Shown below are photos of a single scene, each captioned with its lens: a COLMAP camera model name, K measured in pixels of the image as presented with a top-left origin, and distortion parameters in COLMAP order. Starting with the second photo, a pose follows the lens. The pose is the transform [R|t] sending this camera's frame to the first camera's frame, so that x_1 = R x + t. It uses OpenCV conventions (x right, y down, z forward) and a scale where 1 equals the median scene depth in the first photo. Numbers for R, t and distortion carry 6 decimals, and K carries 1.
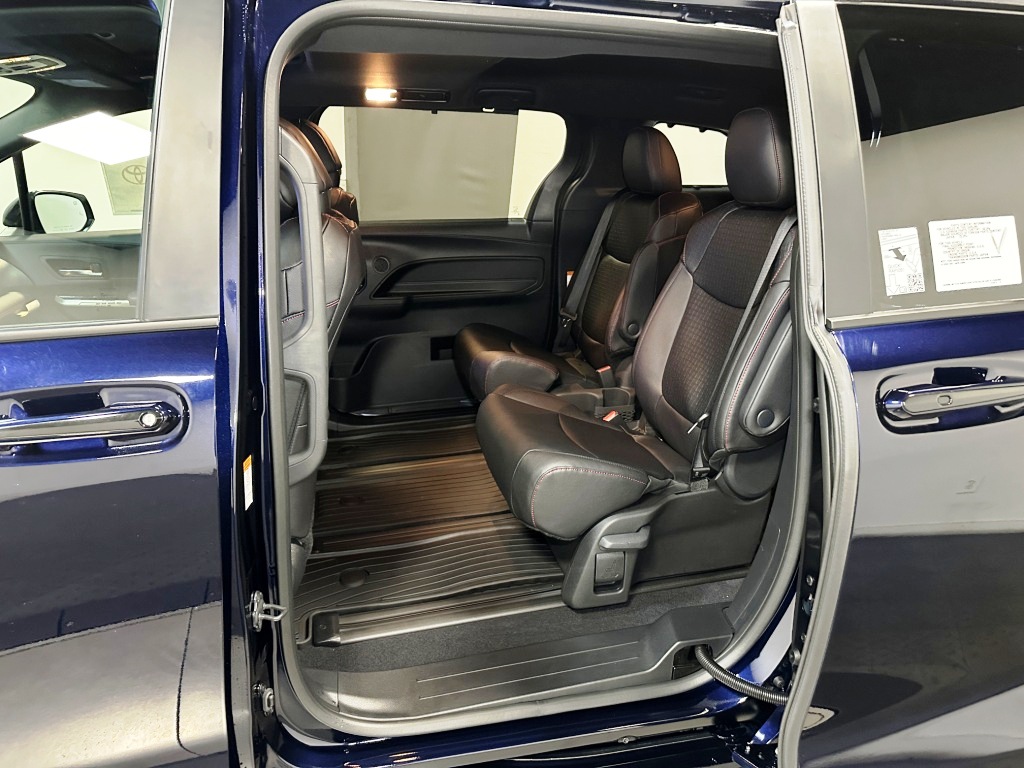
lens RADIAL K [[716.2, 0, 515.3], [0, 716.2, 386.6], [0, 0, 1]] dist [0.001630, -0.006633]
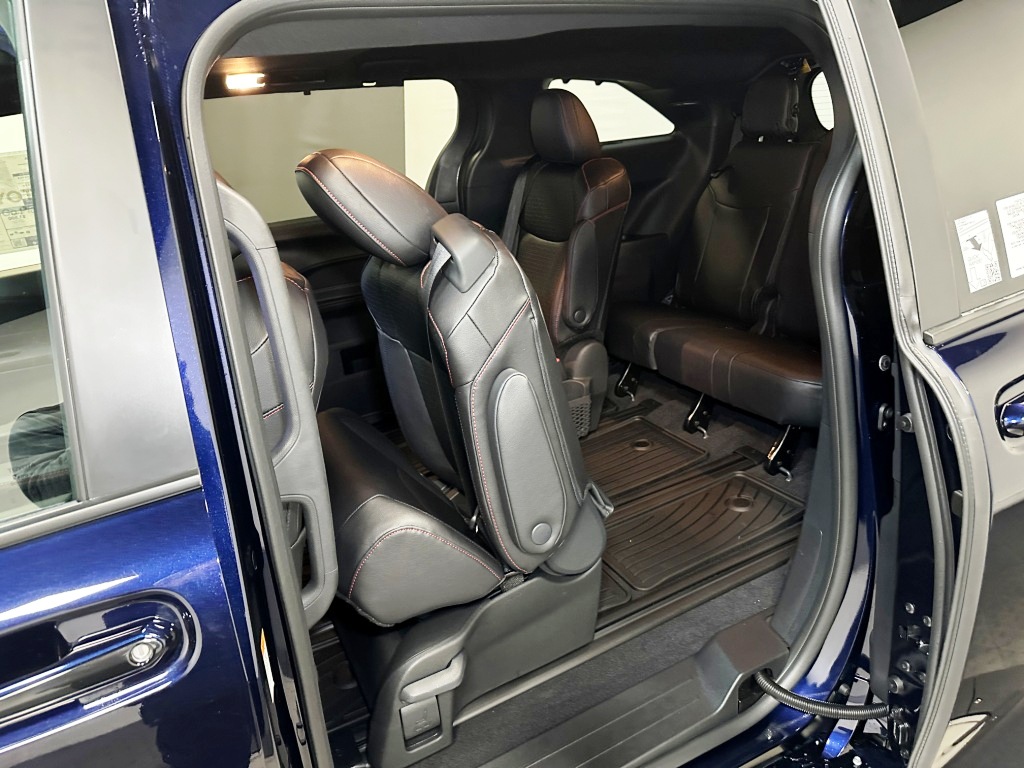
lens RADIAL K [[716.2, 0, 510.3], [0, 716.2, 380.3], [0, 0, 1]] dist [0.001630, -0.006633]
pose [[0.967779, -0.170740, 0.185069, -0.146805], [0.157787, 0.984004, 0.082705, -0.123852], [-0.196230, -0.050839, 0.979239, 0.159254]]
